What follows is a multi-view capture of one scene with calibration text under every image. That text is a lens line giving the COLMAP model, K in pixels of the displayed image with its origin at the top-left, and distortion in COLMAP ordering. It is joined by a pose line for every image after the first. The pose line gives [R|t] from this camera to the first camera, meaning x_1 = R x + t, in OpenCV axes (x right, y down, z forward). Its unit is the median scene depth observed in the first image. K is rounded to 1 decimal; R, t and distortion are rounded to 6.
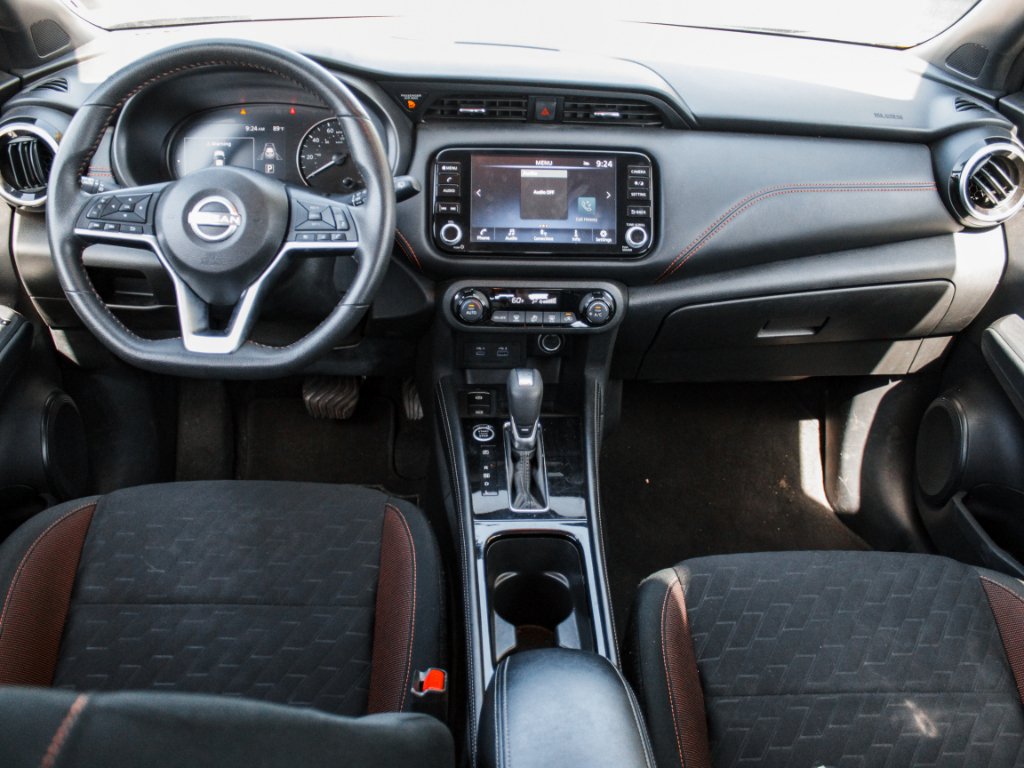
lens RADIAL K [[936.2, 0, 503.3], [0, 936.2, 386.6], [0, 0, 1]] dist [-0.107906, 0.000000]
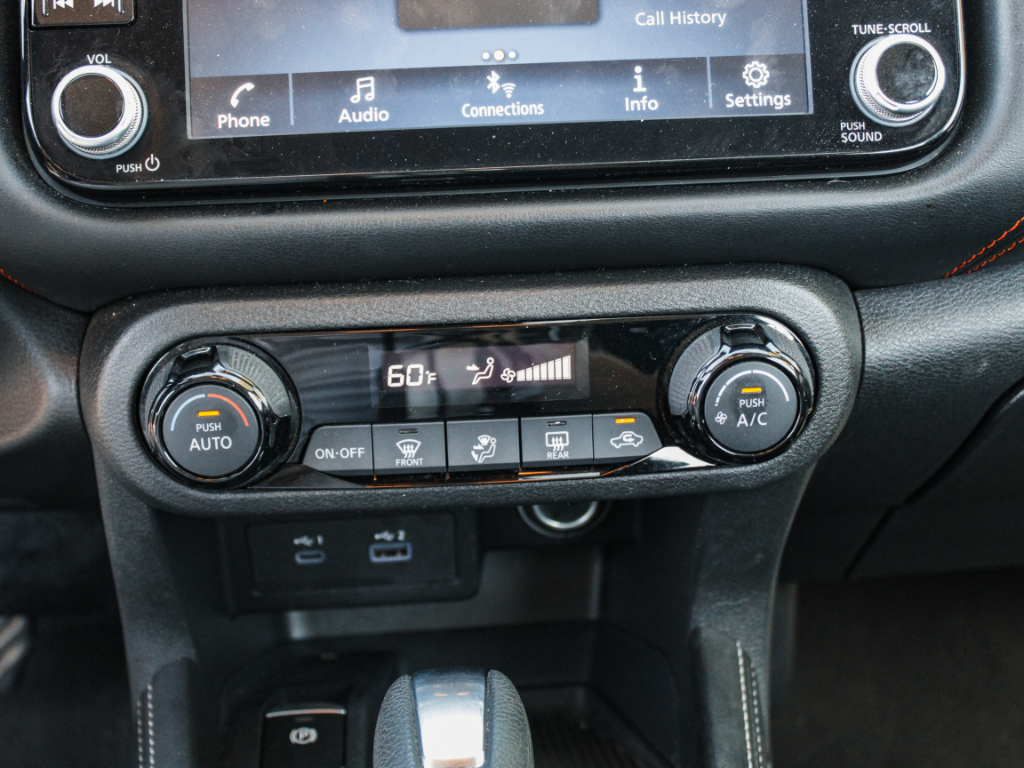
lens RADIAL K [[1503.7, 0, 501.8], [0, 1503.7, 361.9], [0, 0, 1]] dist [-0.018537, 0.000000]
pose [[0.998480, -0.055078, 0.001789, 0.038921], [0.055100, 0.997339, -0.047738, -0.077403], [0.000845, 0.047764, 0.998858, 0.626353]]
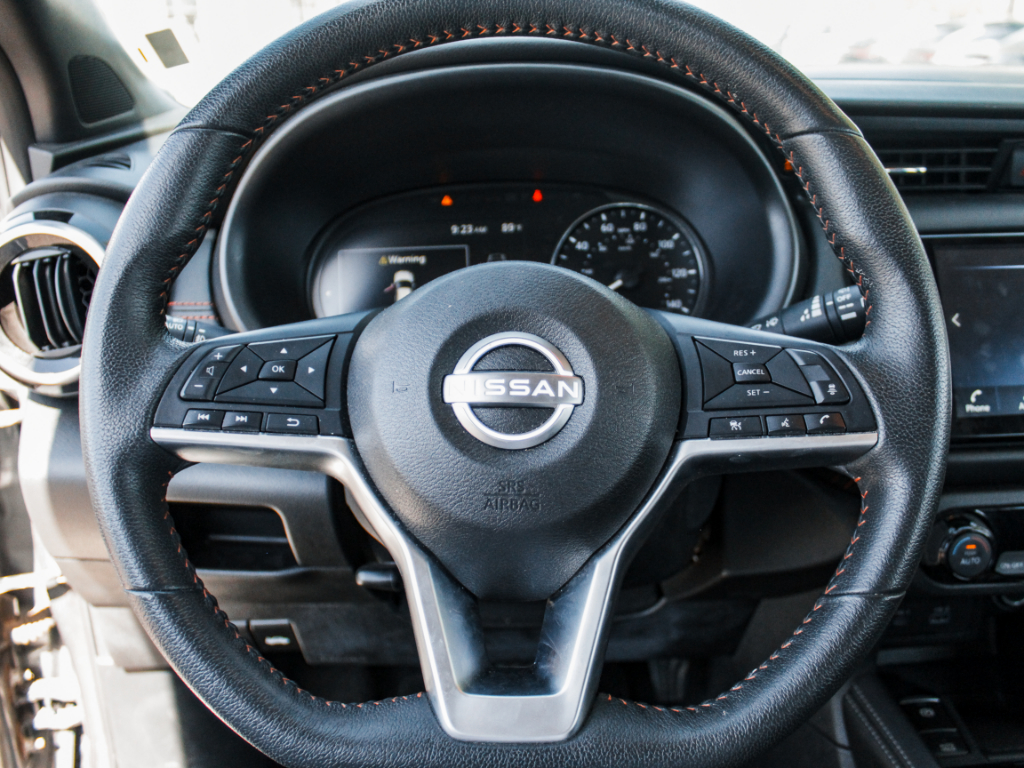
lens RADIAL K [[936.2, 0, 518.4], [0, 936.2, 387.9], [0, 0, 1]] dist [-0.107906, 0.000000]
pose [[0.998421, -0.050525, -0.024543, -0.252104], [0.045258, 0.982388, -0.181287, -0.092626], [0.033270, 0.179890, 0.983124, 0.511956]]
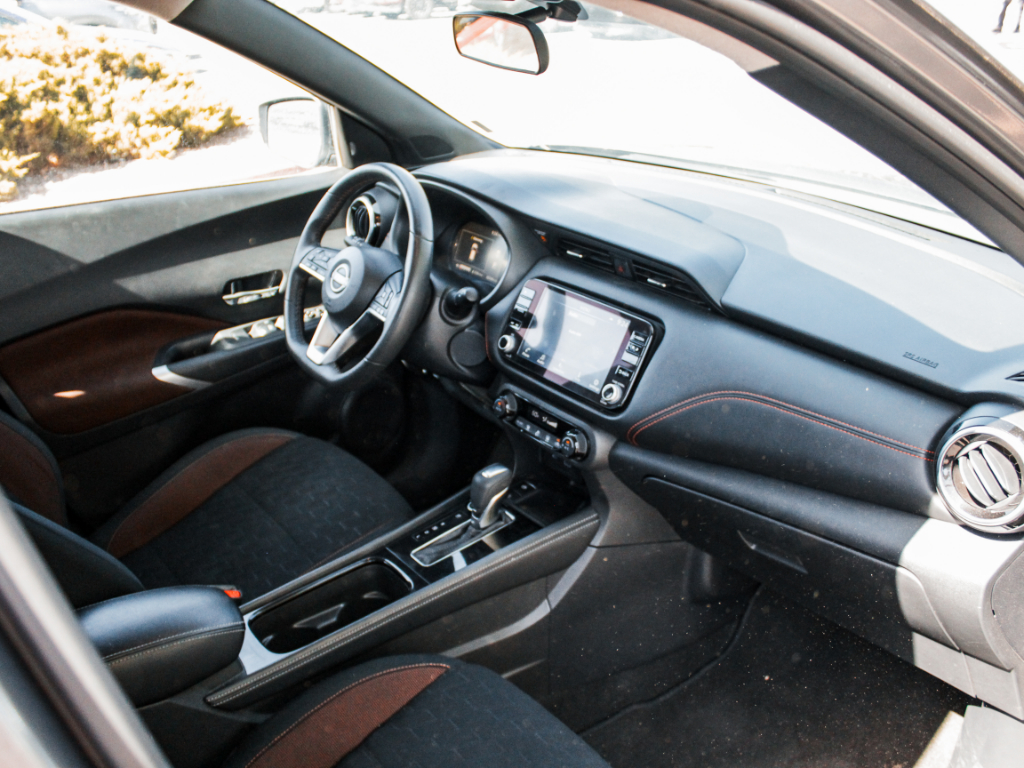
lens RADIAL K [[936.2, 0, 511.8], [0, 936.2, 380.3], [0, 0, 1]] dist [-0.107906, 0.000000]
pose [[0.594177, 0.304777, -0.744356, 0.873078], [-0.387108, 0.919560, 0.067508, -0.202551], [0.705054, 0.248034, 0.664362, 0.192928]]
